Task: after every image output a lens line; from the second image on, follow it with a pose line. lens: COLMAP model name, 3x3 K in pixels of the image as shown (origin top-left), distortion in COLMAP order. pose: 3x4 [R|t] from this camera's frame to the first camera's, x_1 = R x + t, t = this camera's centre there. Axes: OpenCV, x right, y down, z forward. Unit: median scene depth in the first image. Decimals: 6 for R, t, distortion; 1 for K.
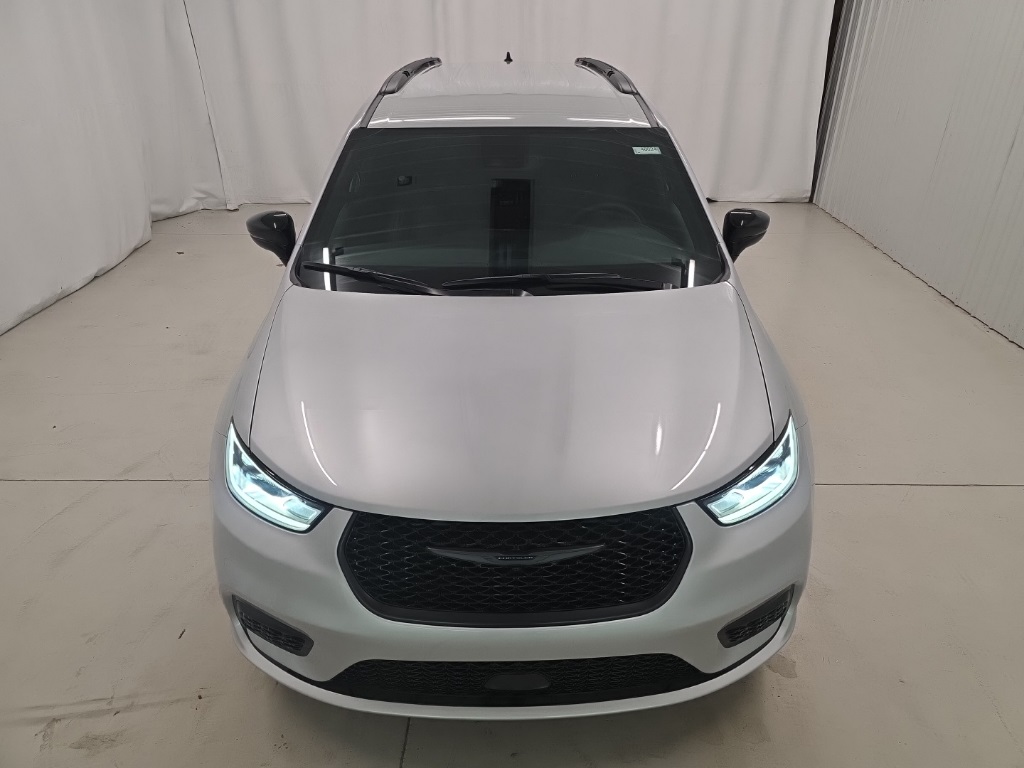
lens RADIAL K [[720.7, 0, 513.9], [0, 720.7, 378.1], [0, 0, 1]] dist [0.040700, -0.046047]
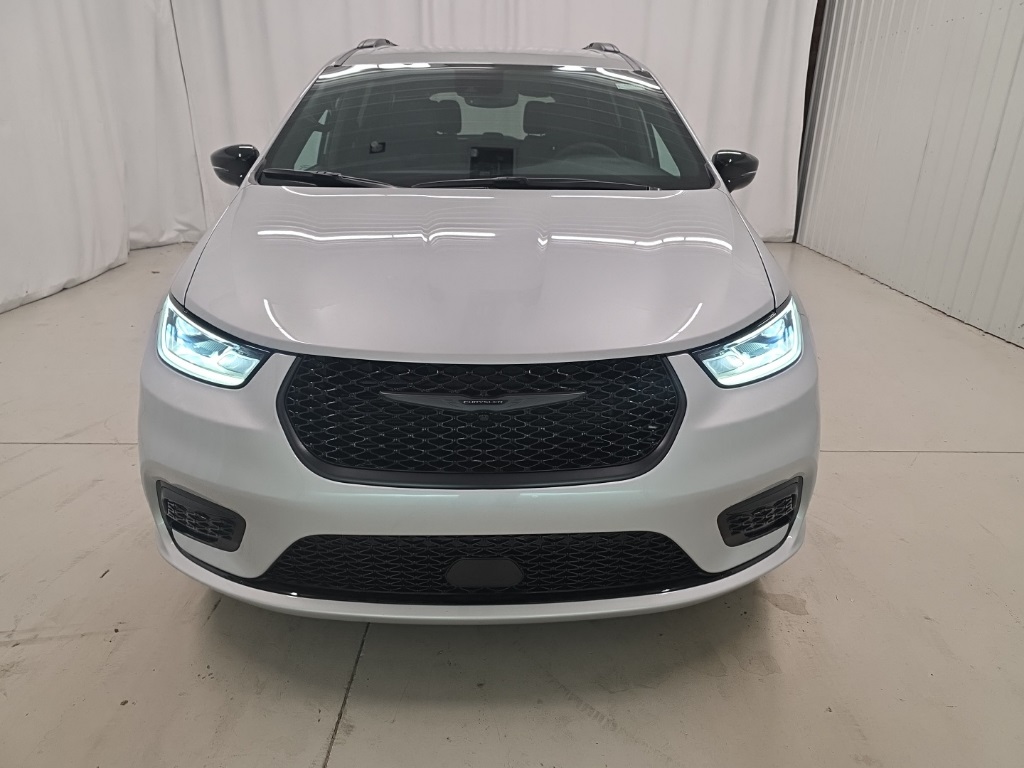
lens RADIAL K [[720.7, 0, 511.0], [0, 720.7, 390.7], [0, 0, 1]] dist [0.040700, -0.046047]
pose [[0.999851, 0.010248, 0.013913, 0.020084], [-0.008497, 0.992667, -0.120583, 0.284625], [-0.015046, 0.120446, 0.992606, 0.120588]]
